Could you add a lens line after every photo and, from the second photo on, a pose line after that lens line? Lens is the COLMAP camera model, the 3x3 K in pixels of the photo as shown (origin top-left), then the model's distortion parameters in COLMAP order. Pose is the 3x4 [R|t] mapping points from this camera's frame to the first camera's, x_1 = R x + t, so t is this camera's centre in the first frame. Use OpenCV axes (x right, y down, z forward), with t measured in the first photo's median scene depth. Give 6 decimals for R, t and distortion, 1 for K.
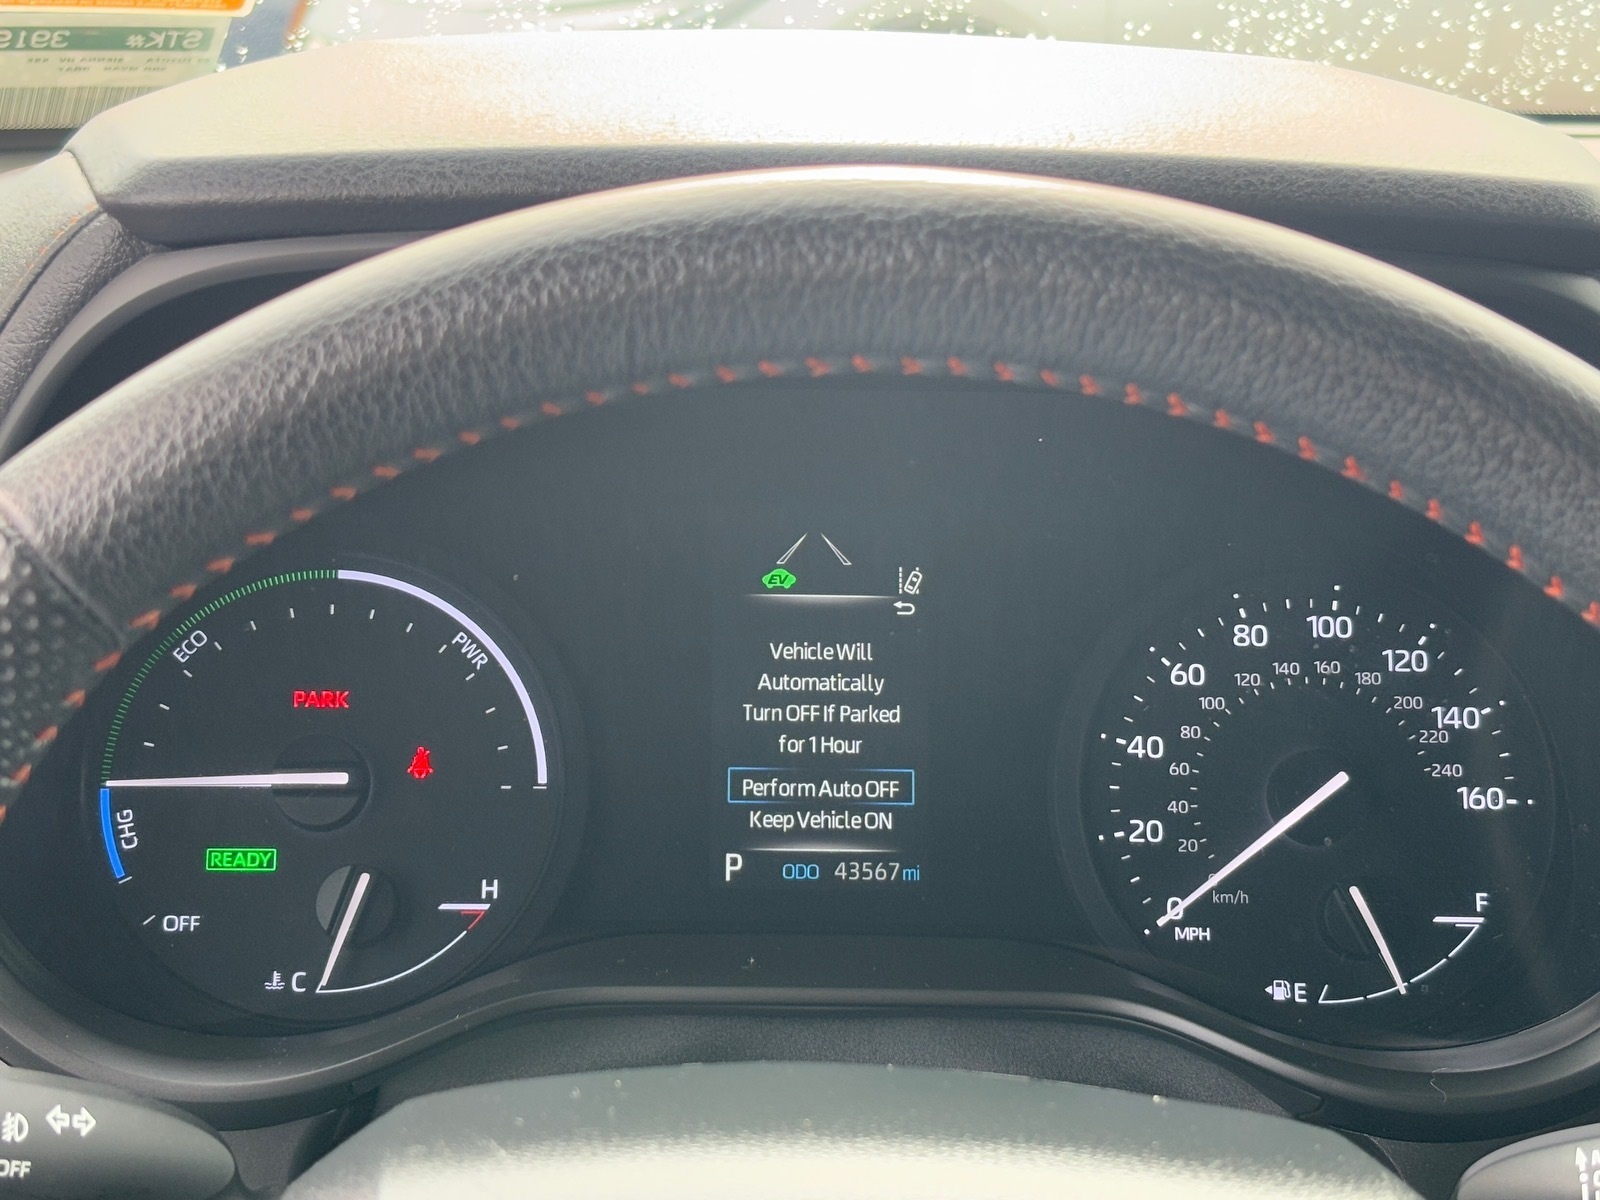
lens RADIAL K [[2964.1, 0, 767.2], [0, 2964.1, 585.1], [0, 0, 1]] dist [0.183006, 0.000000]
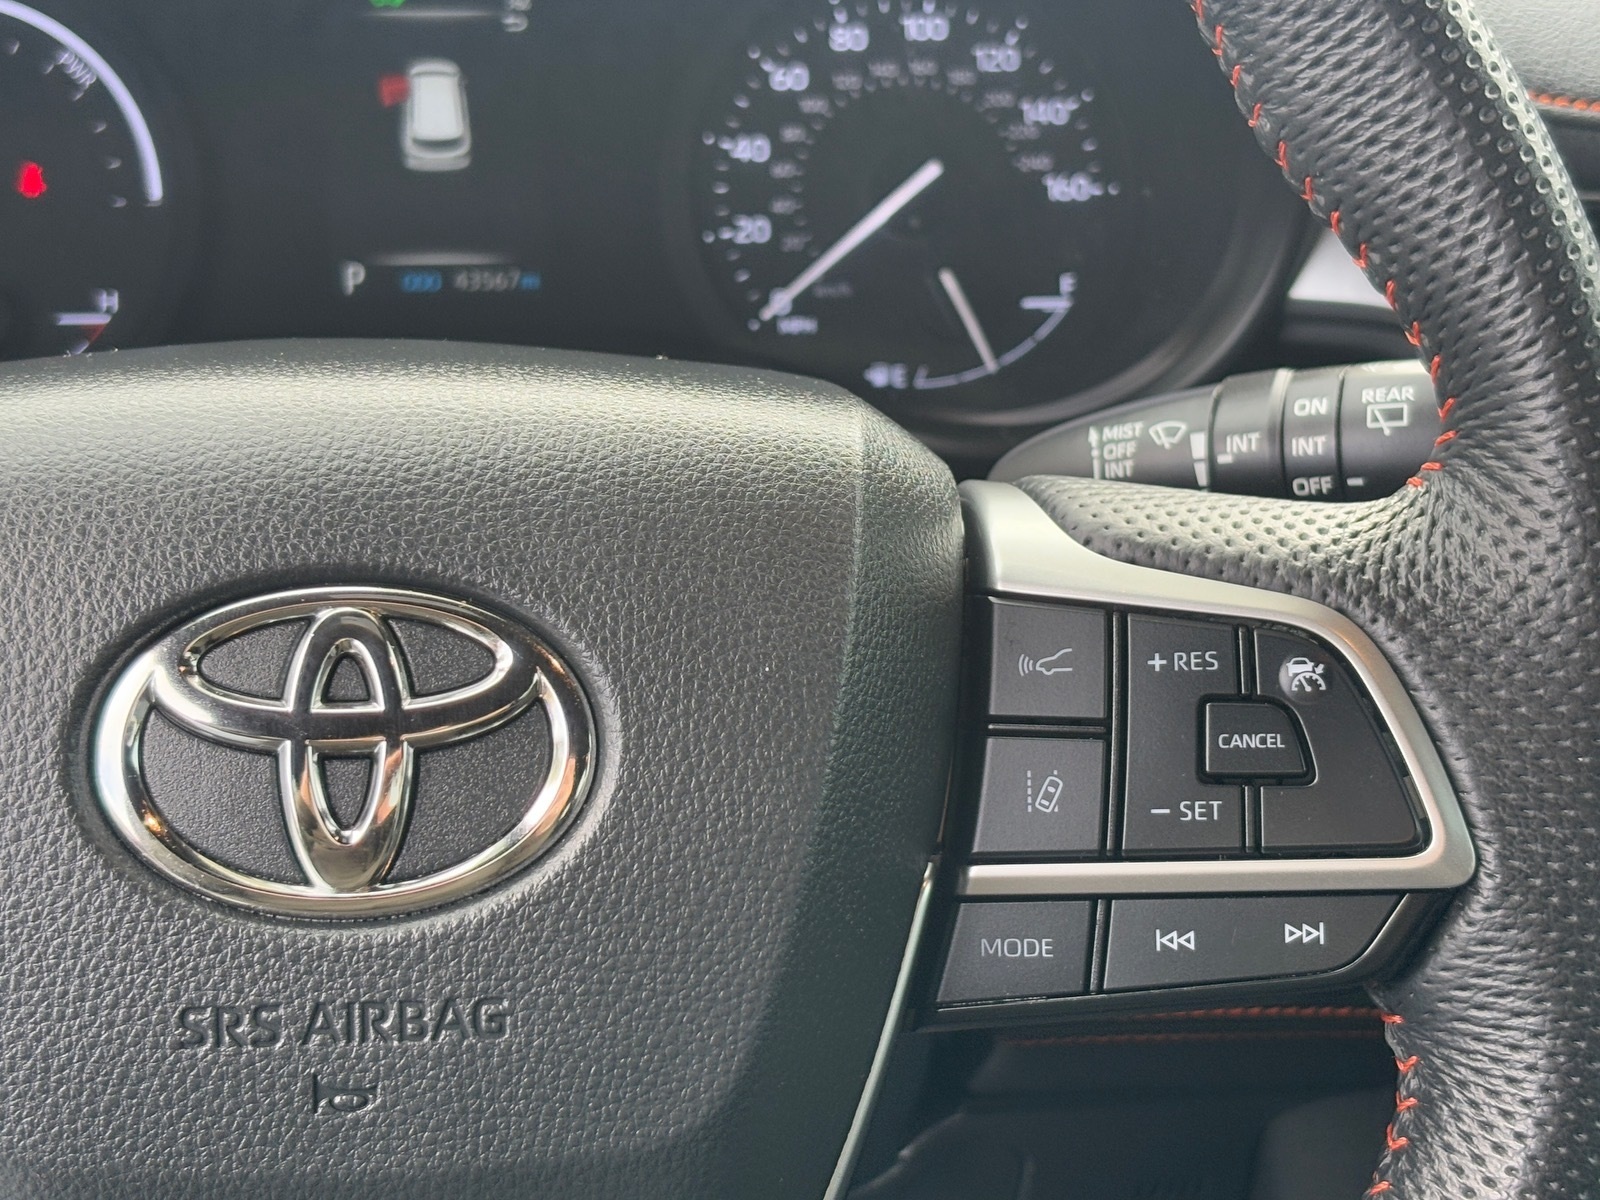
lens RADIAL K [[2738.4, 0, 815.0], [0, 2738.4, 599.5], [0, 0, 1]] dist [0.114811, 0.000000]
pose [[0.996932, -0.040798, 0.066798, 0.079343], [0.032925, 0.992821, 0.114988, 0.100706], [-0.071010, -0.112436, 0.991118, 0.032069]]
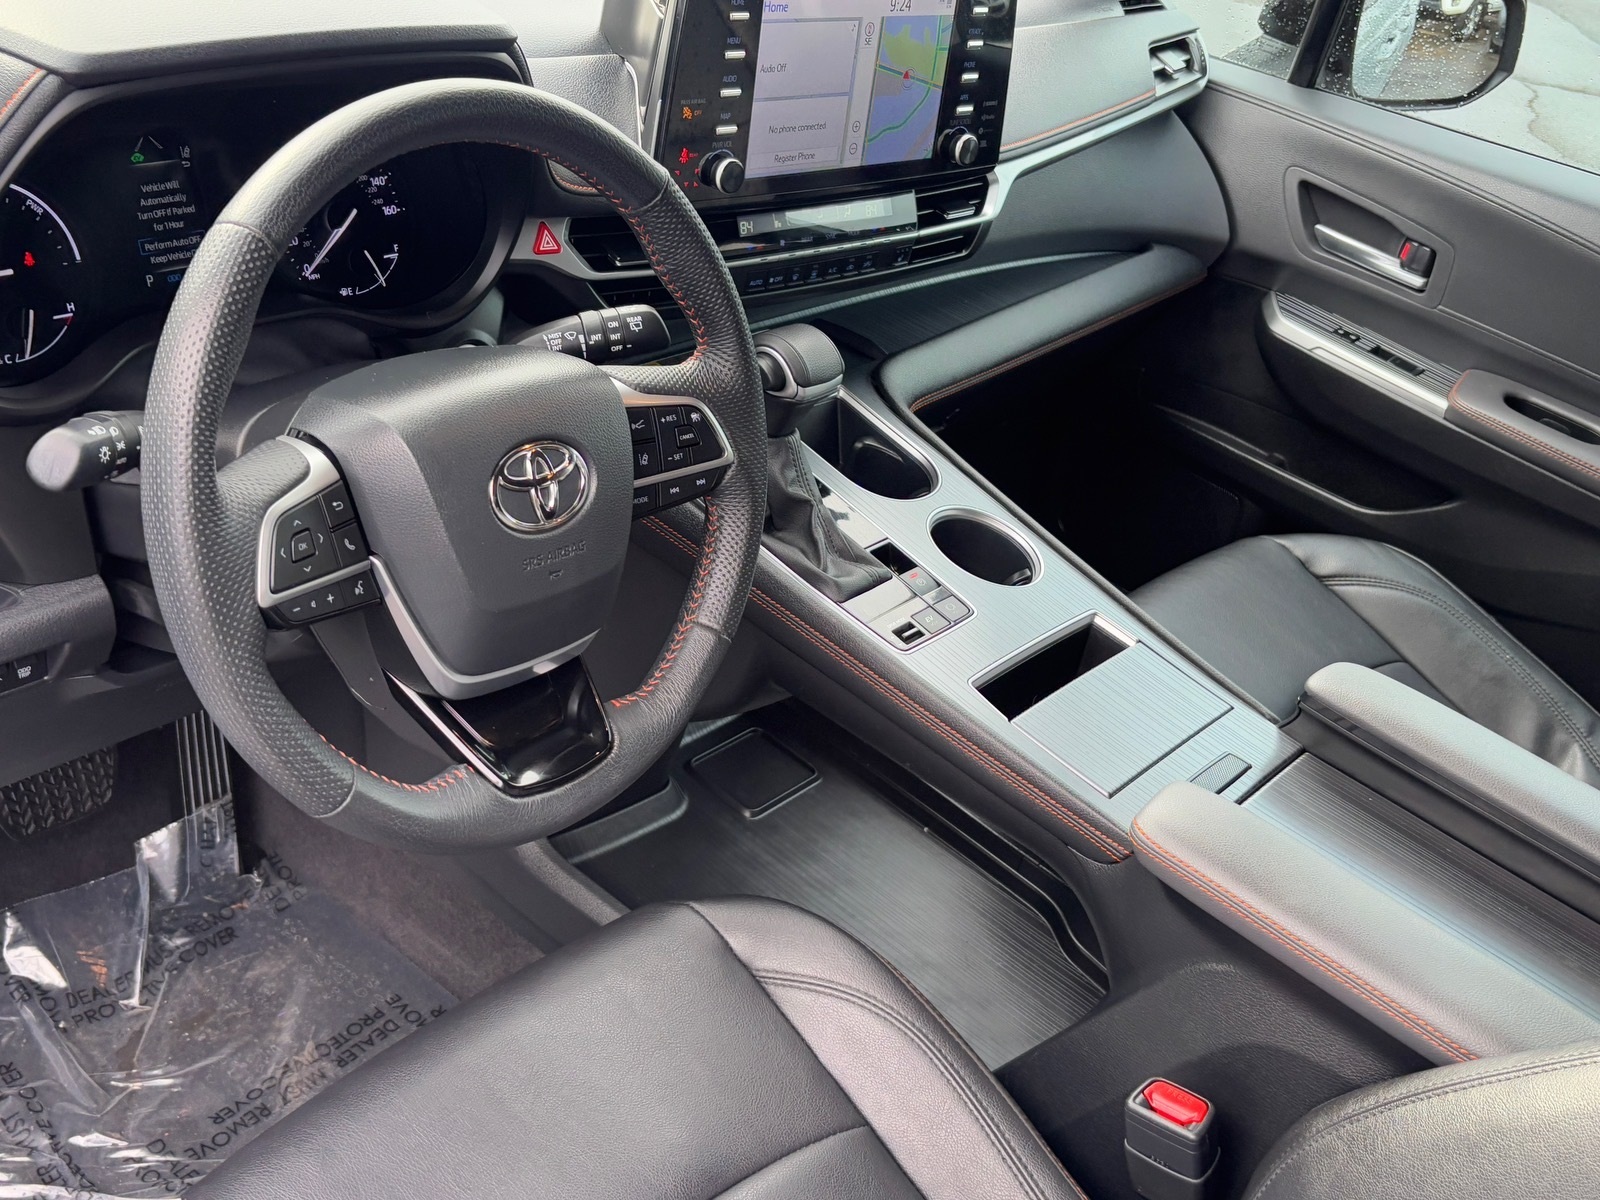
lens RADIAL K [[1735.9, 0, 780.2], [0, 1735.9, 645.4], [0, 0, 1]] dist [0.002113, 0.000000]
pose [[0.662113, -0.309809, 0.682367, -0.750659], [0.004844, 0.912296, 0.409502, -0.220089], [-0.749388, -0.267831, 0.605544, -0.361554]]
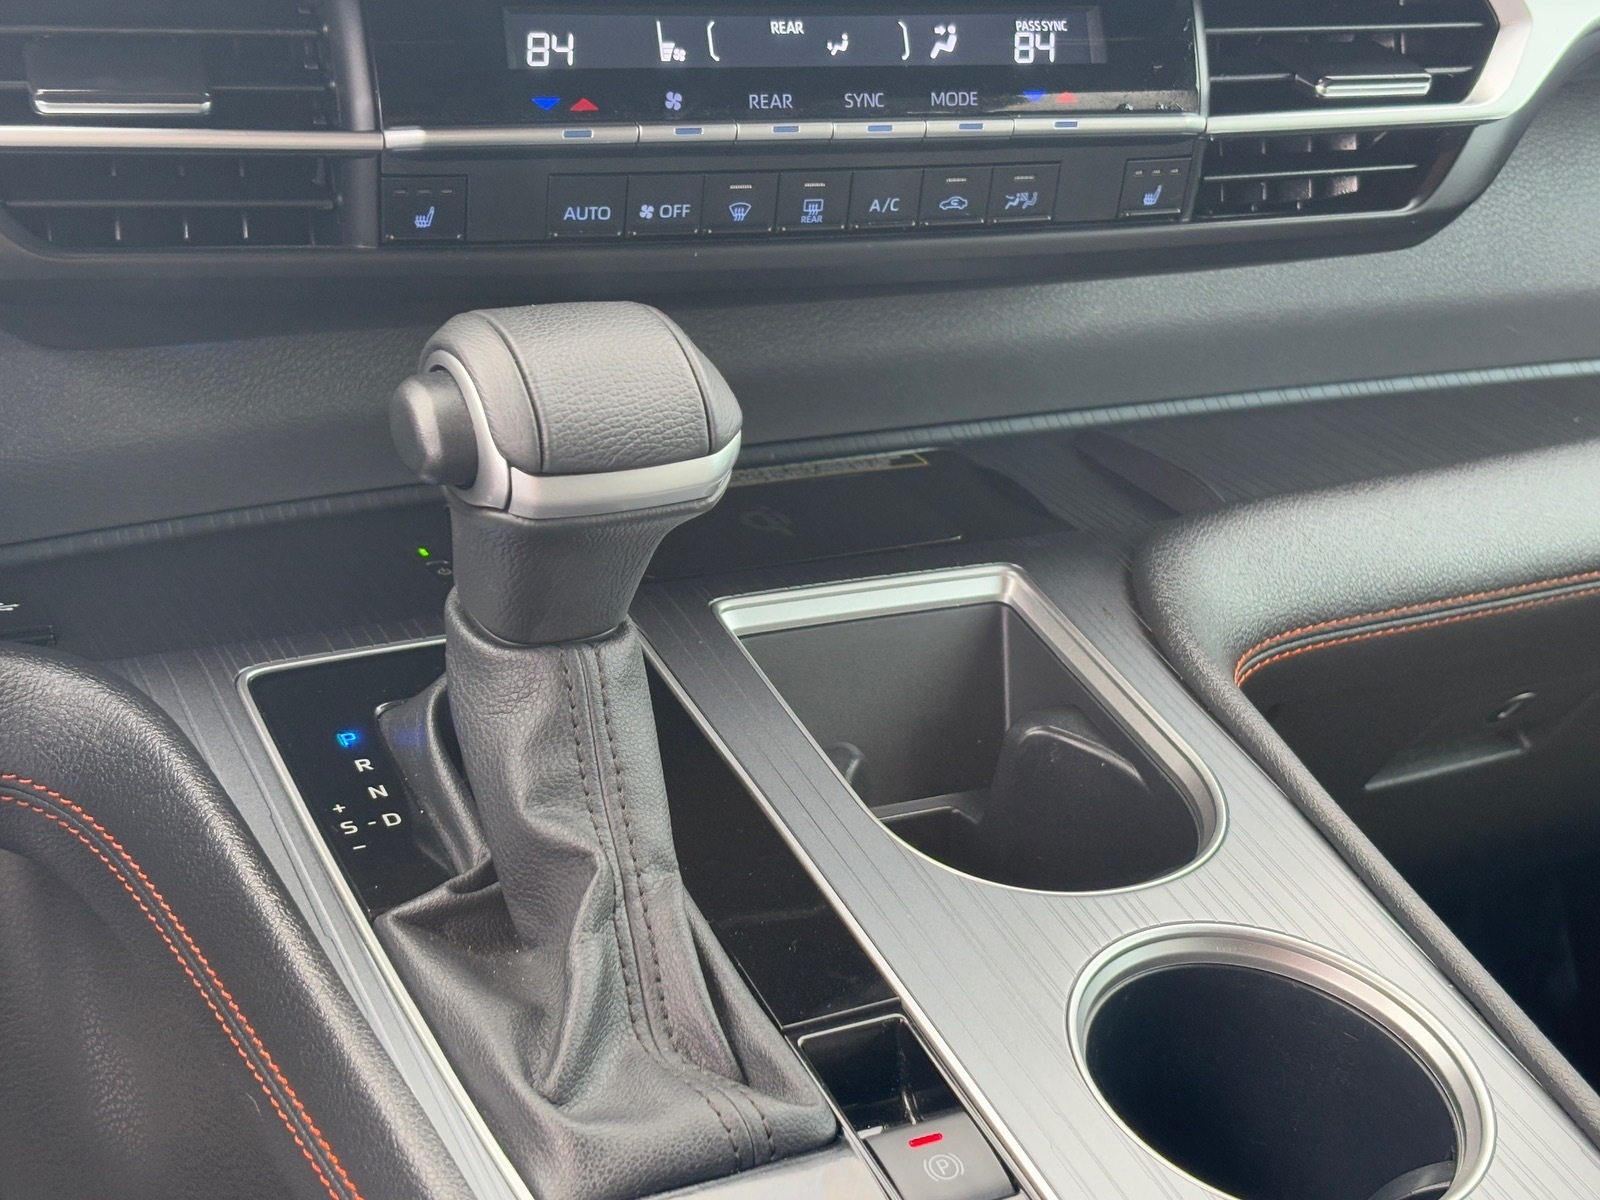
lens RADIAL K [[2470.2, 0, 776.5], [0, 2470.2, 608.5], [0, 0, 1]] dist [0.157038, 0.000000]
pose [[0.899664, -0.134328, 0.415403, 0.265169], [0.059146, 0.980218, 0.188875, 0.151462], [-0.432557, -0.145354, 0.889813, 0.022375]]
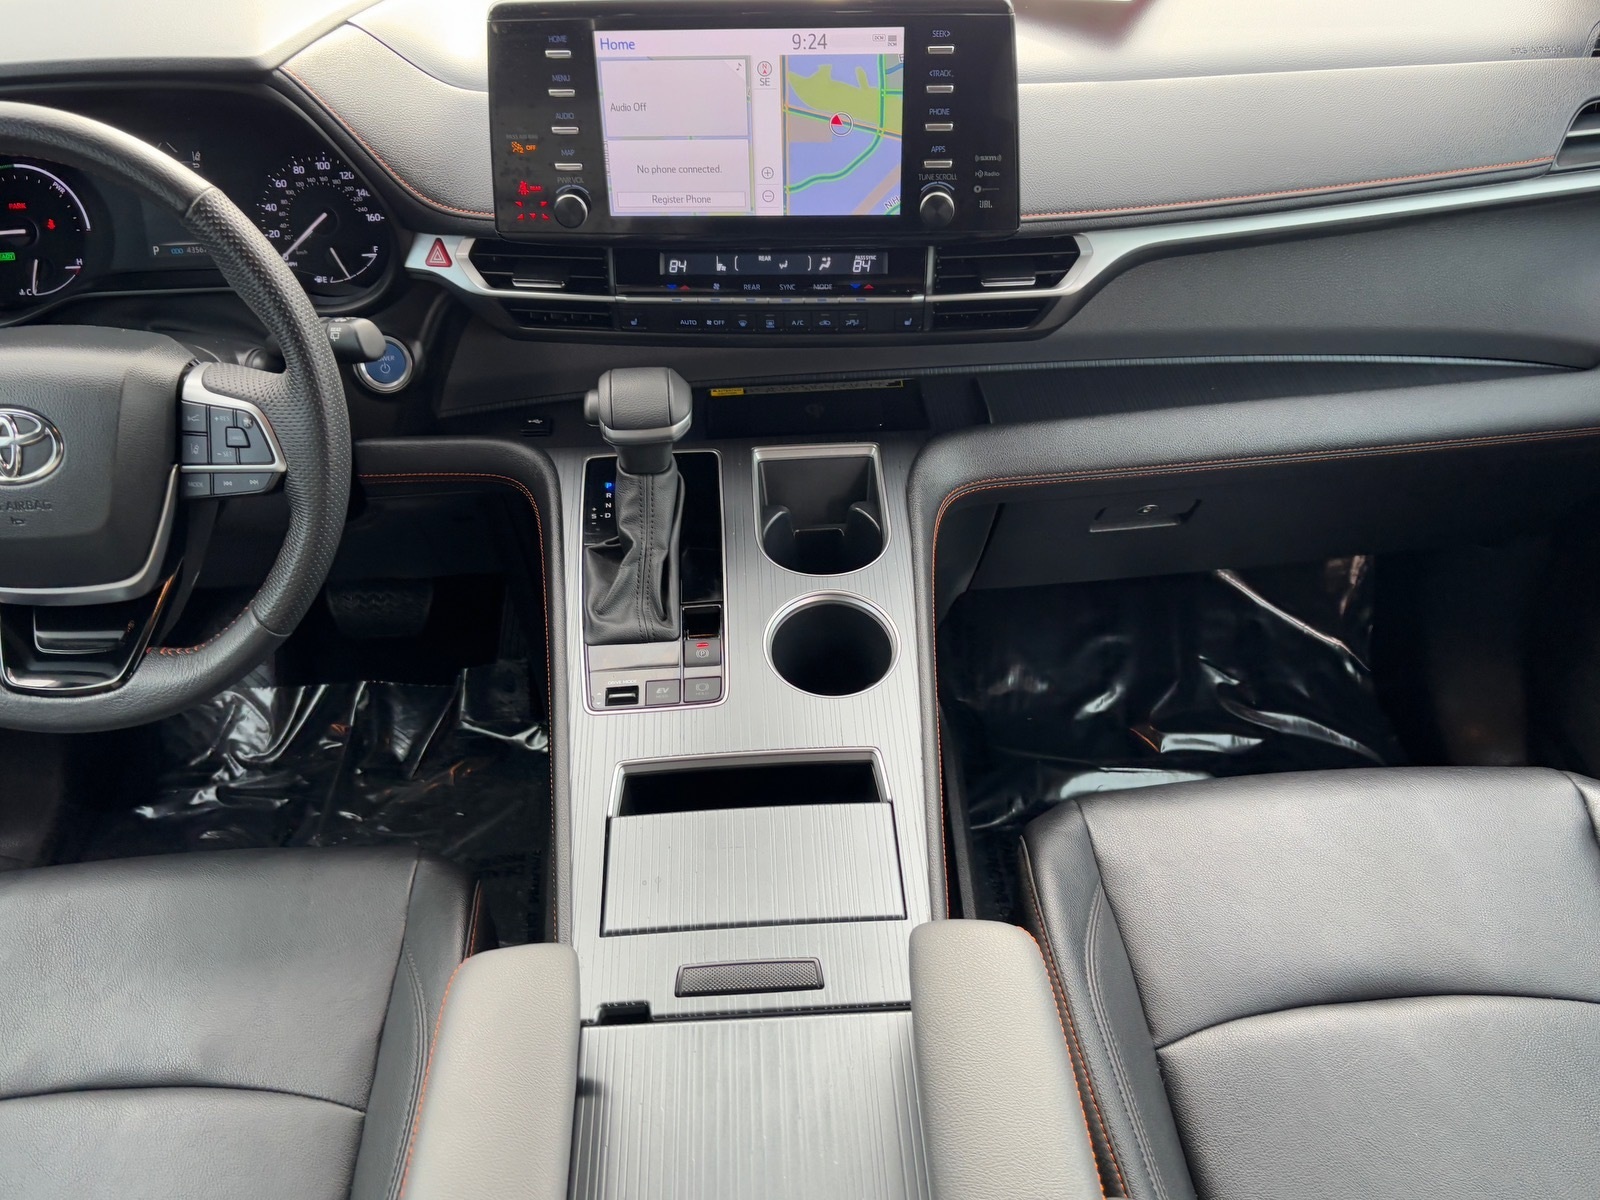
lens RADIAL K [[1361.0, 0, 792.3], [0, 1361.0, 606.7], [0, 0, 1]] dist [0.020877, -0.011997]
pose [[0.998545, -0.051062, -0.017325, 0.711105], [0.053668, 0.910040, 0.411032, -0.135495], [-0.005222, -0.411364, 0.911456, -0.575739]]
